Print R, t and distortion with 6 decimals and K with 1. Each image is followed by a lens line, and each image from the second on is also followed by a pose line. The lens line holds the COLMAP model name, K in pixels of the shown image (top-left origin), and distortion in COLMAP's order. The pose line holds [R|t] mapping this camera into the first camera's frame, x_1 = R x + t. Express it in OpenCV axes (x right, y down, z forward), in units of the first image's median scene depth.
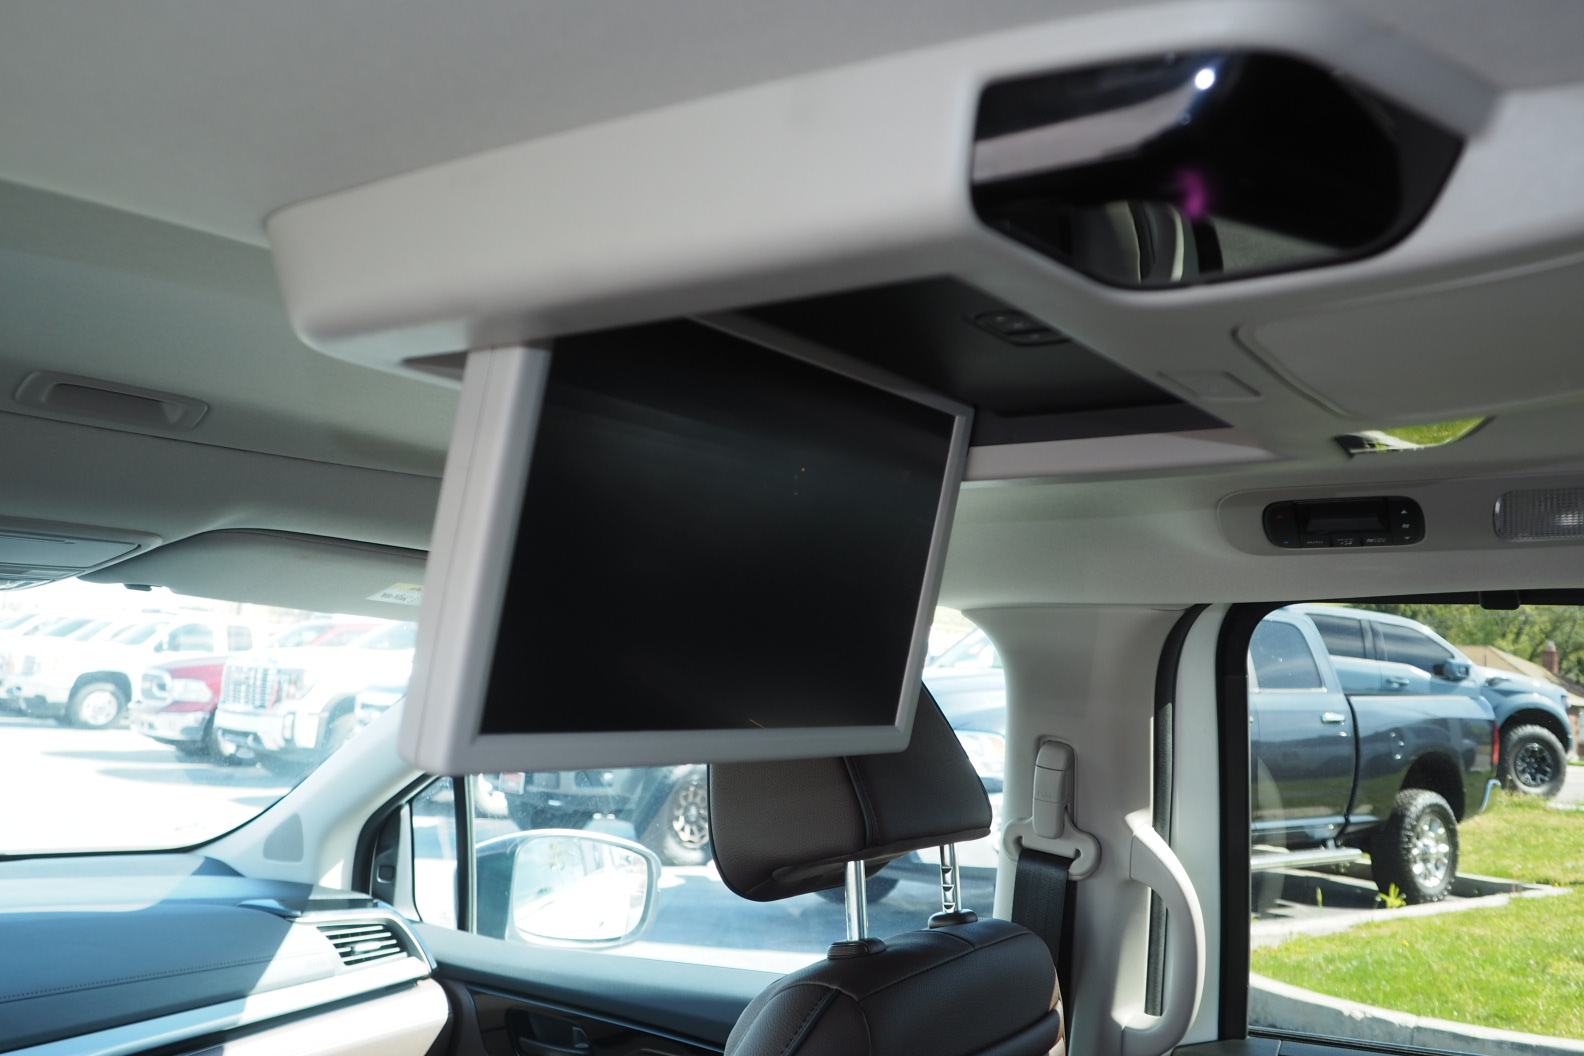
lens RADIAL K [[1352.5, 0, 784.3], [0, 1352.5, 529.2], [0, 0, 1]] dist [-0.001370, -0.036513]
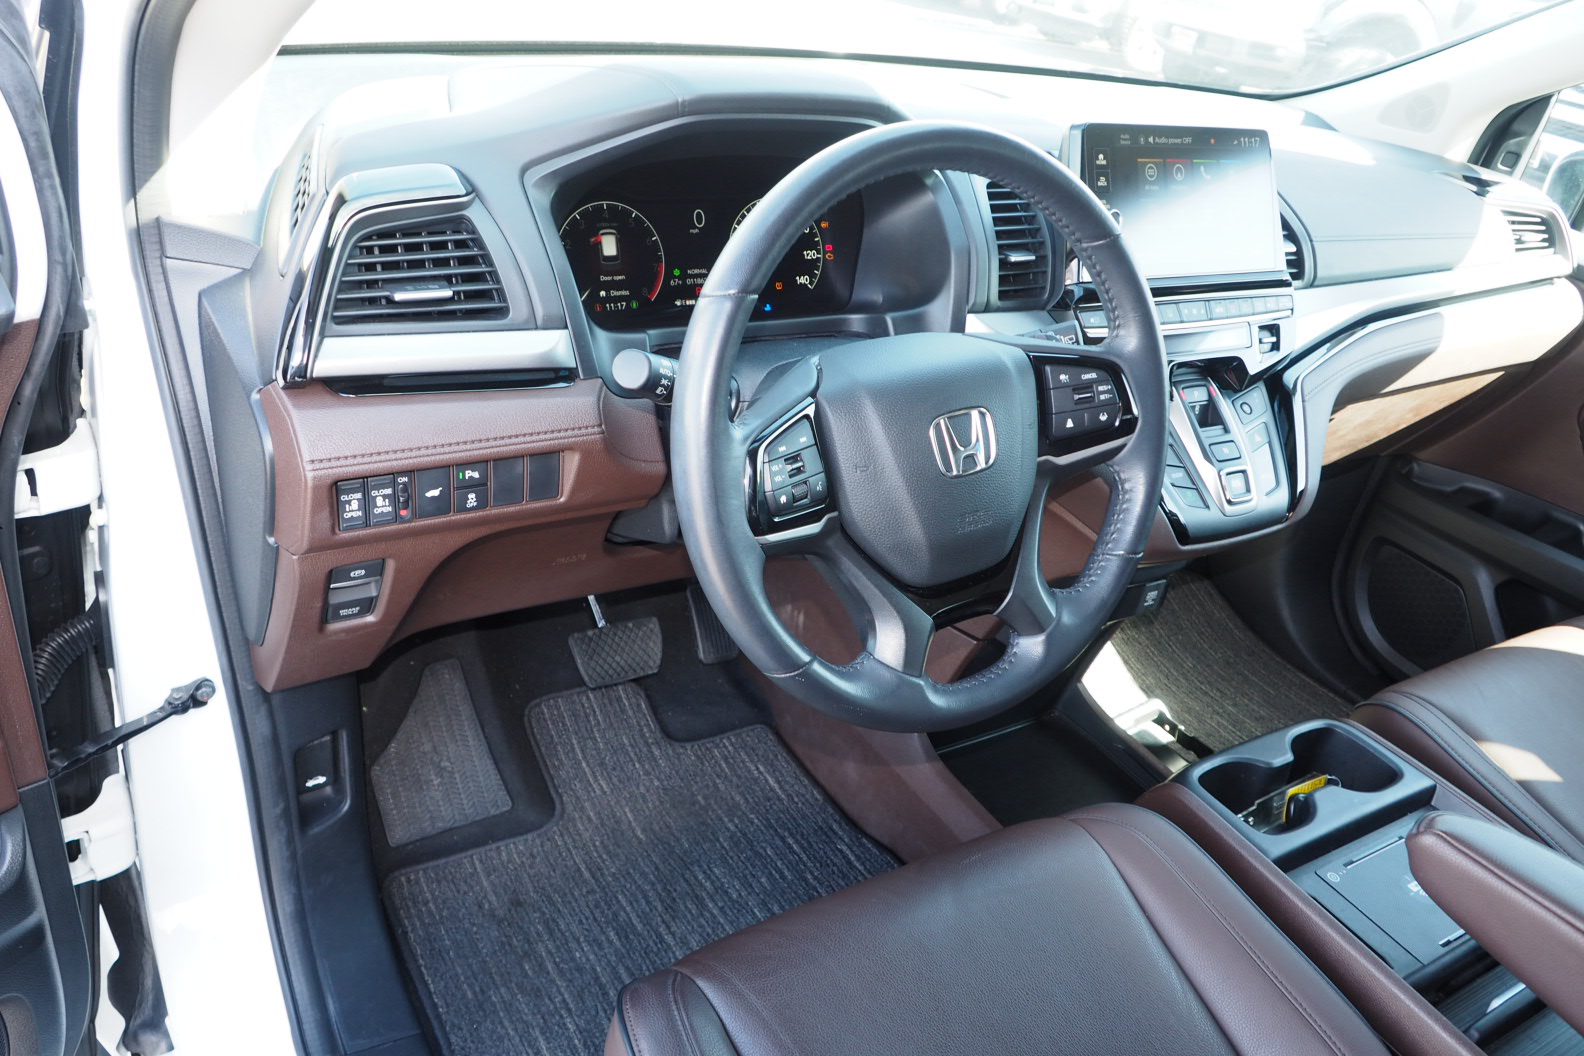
lens RADIAL K [[1194.0, 0, 795.7], [0, 1194.0, 538.5], [0, 0, 1]] dist [-0.036838, -0.002827]
pose [[0.903194, 0.276543, -0.328275, -0.439892], [-0.048711, 0.825892, 0.561721, 0.031069], [0.426460, -0.491352, 0.759411, -0.000470]]
